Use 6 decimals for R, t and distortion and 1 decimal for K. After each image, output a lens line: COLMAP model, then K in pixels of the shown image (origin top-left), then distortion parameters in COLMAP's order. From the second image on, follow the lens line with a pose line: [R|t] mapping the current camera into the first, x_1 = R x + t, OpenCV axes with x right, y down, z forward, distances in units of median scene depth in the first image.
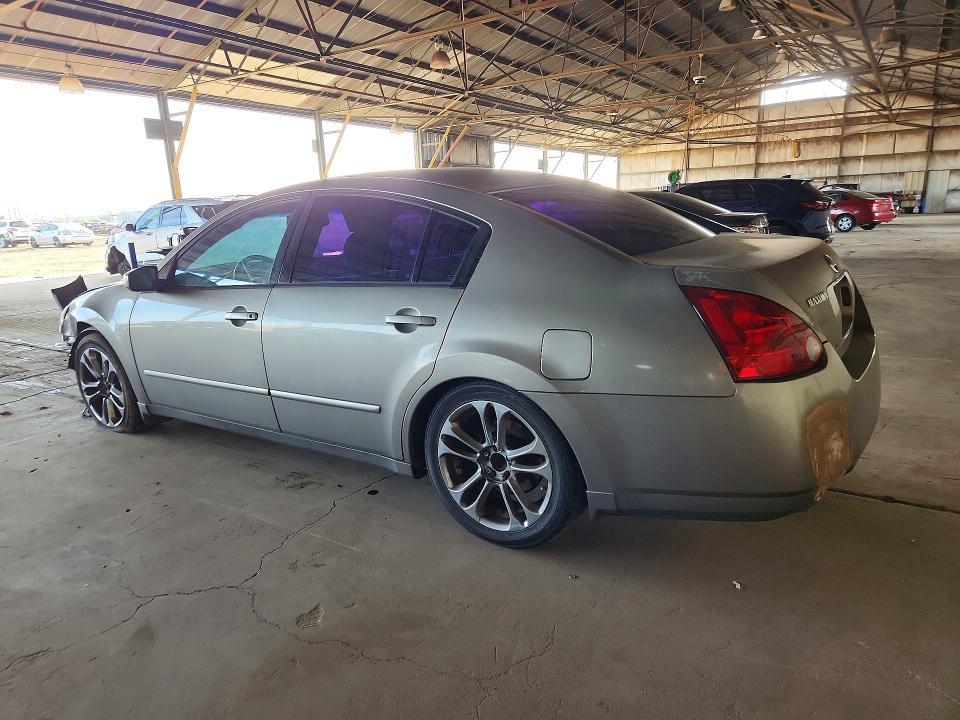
lens RADIAL K [[661.3, 0, 466.9], [0, 661.3, 362.4], [0, 0, 1]] dist [0.005617, 0.000871]
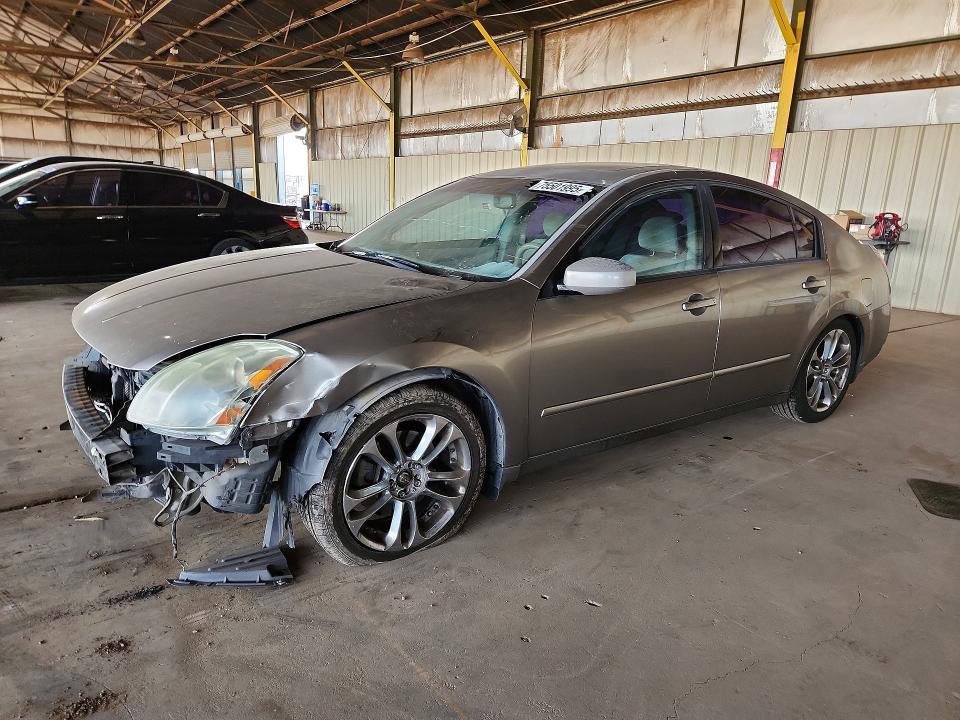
lens RADIAL K [[661.3, 0, 466.9], [0, 661.3, 362.4], [0, 0, 1]] dist [0.005617, 0.000871]
pose [[0.332862, -0.176619, 0.926287, -0.376095], [0.157237, 0.978946, 0.130157, -0.047774], [-0.929774, 0.102322, 0.353625, 0.263290]]
